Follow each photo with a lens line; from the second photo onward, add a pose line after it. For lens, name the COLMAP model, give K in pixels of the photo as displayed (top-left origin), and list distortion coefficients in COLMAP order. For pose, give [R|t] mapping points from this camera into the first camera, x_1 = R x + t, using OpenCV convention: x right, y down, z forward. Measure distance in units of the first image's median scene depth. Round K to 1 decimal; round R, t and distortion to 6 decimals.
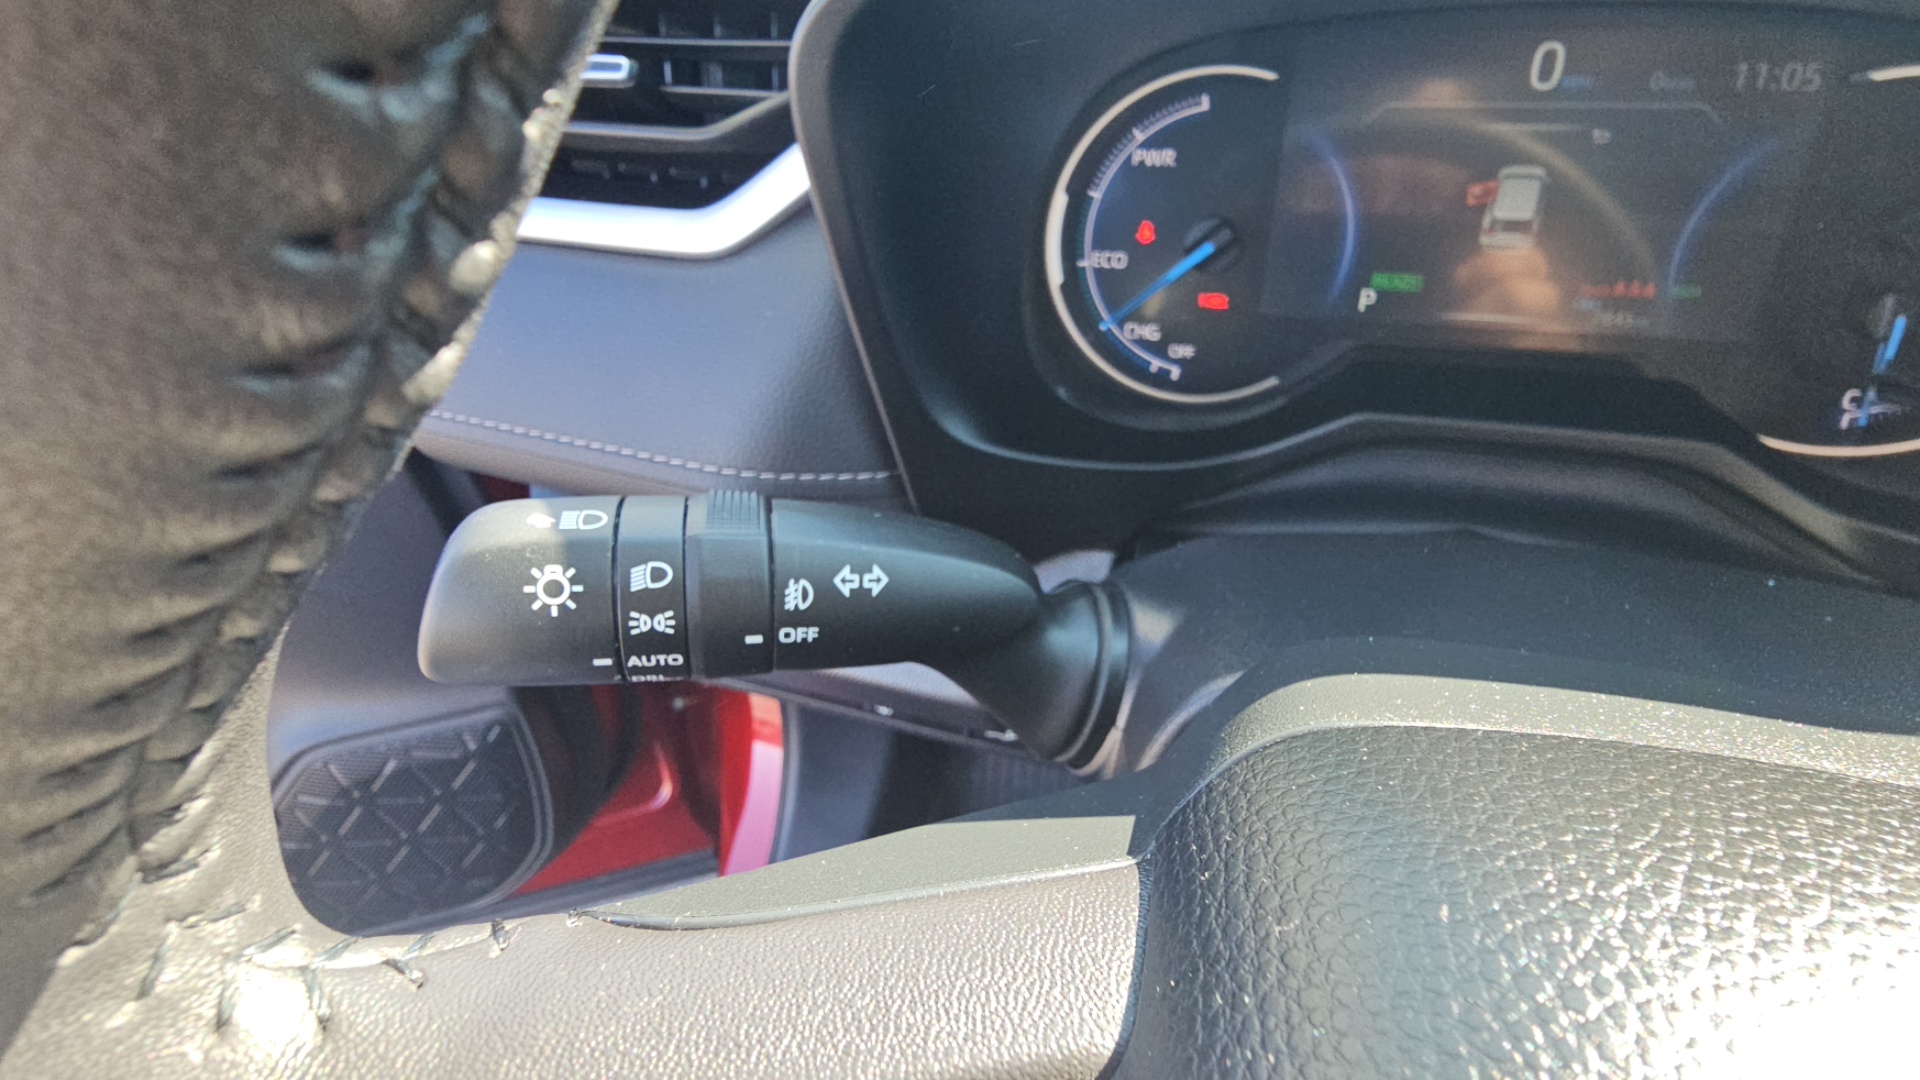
lens RADIAL K [[858.4, 0, 991.7], [0, 858.4, 531.0], [0, 0, 1]] dist [0.007060, -0.005799]
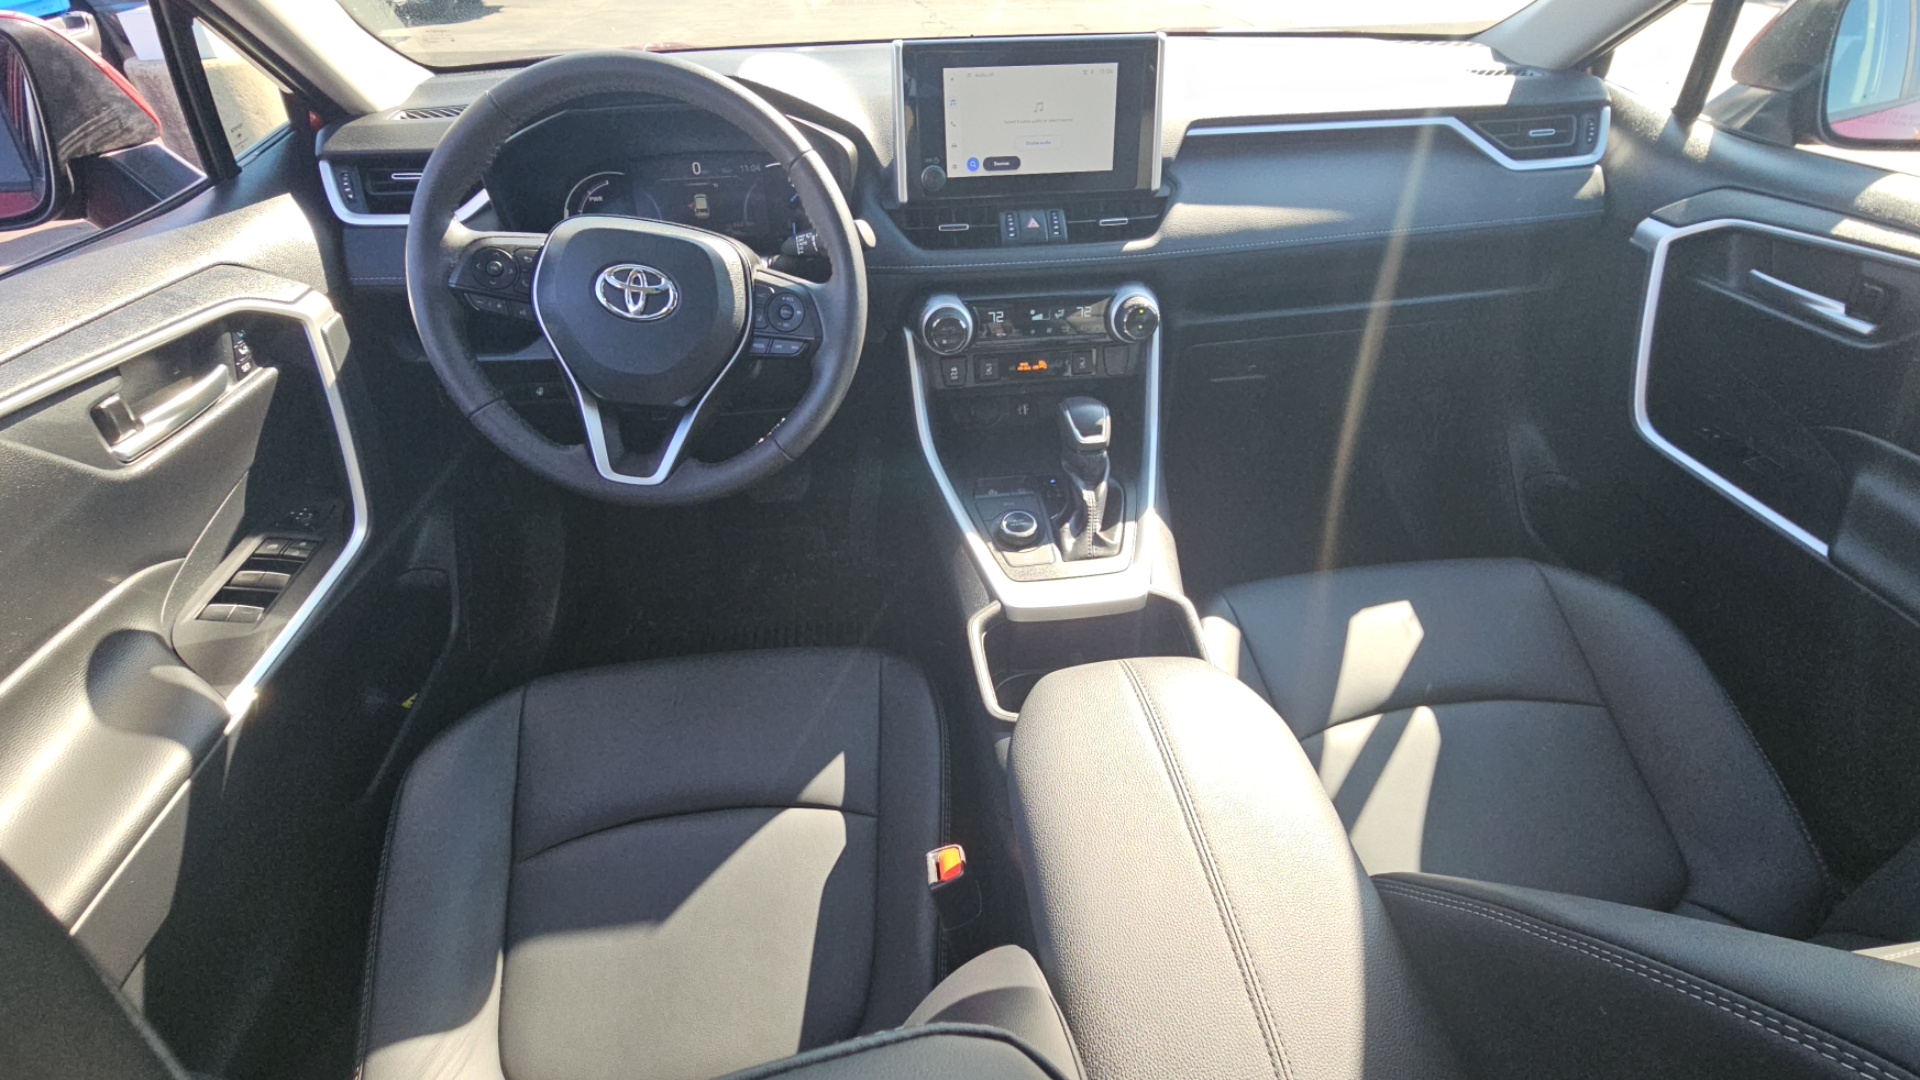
lens RADIAL K [[858.4, 0, 980.6], [0, 858.4, 545.2], [0, 0, 1]] dist [0.007060, -0.005799]
pose [[0.918413, -0.183251, 0.350622, 0.156378], [0.225208, 0.970810, -0.082518, 1.592798], [-0.325266, 0.154749, 0.932874, -2.567422]]
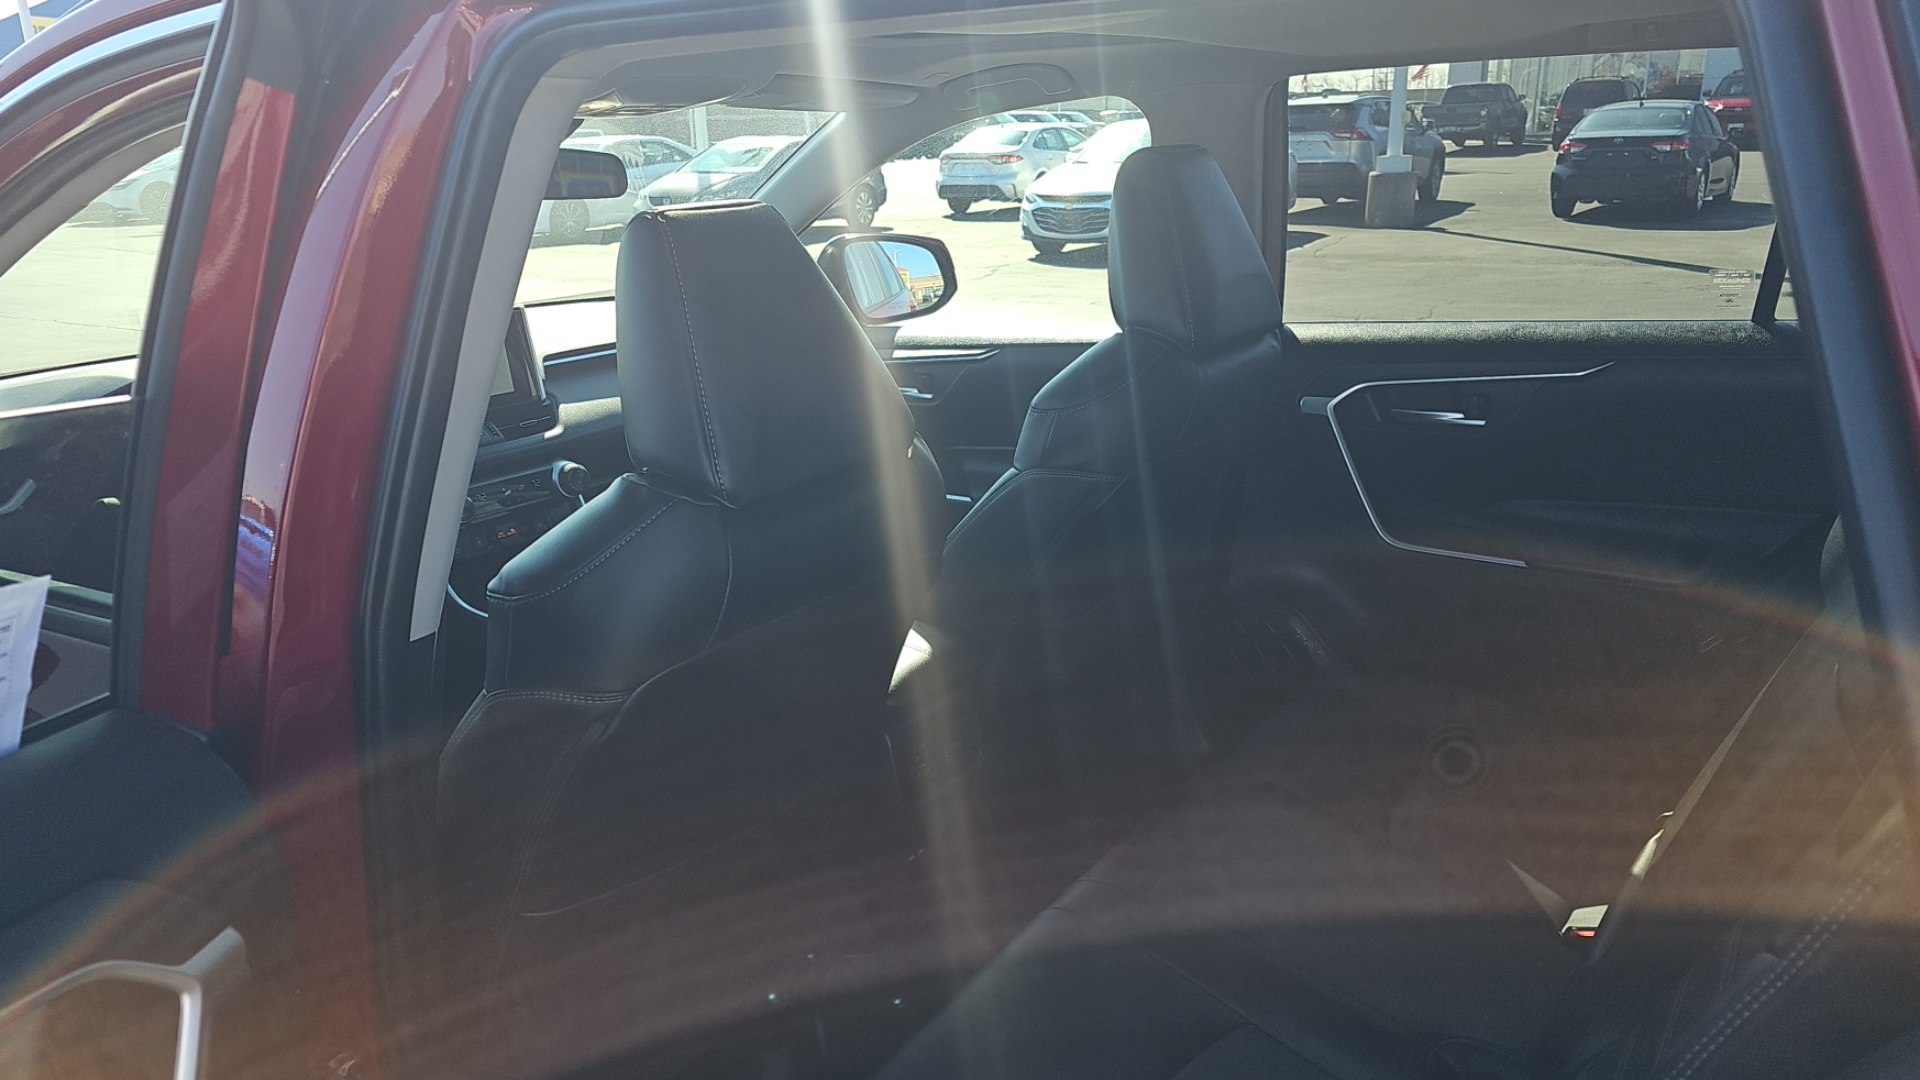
lens RADIAL K [[1384.3, 0, 941.7], [0, 1384.3, 557.6], [0, 0, 1]] dist [0.062589, -0.048039]
pose [[0.339165, -0.213799, 0.916110, -4.447417], [0.653102, 0.754412, -0.065731, 2.785264], [-0.677071, 0.620607, 0.395502, -3.958893]]
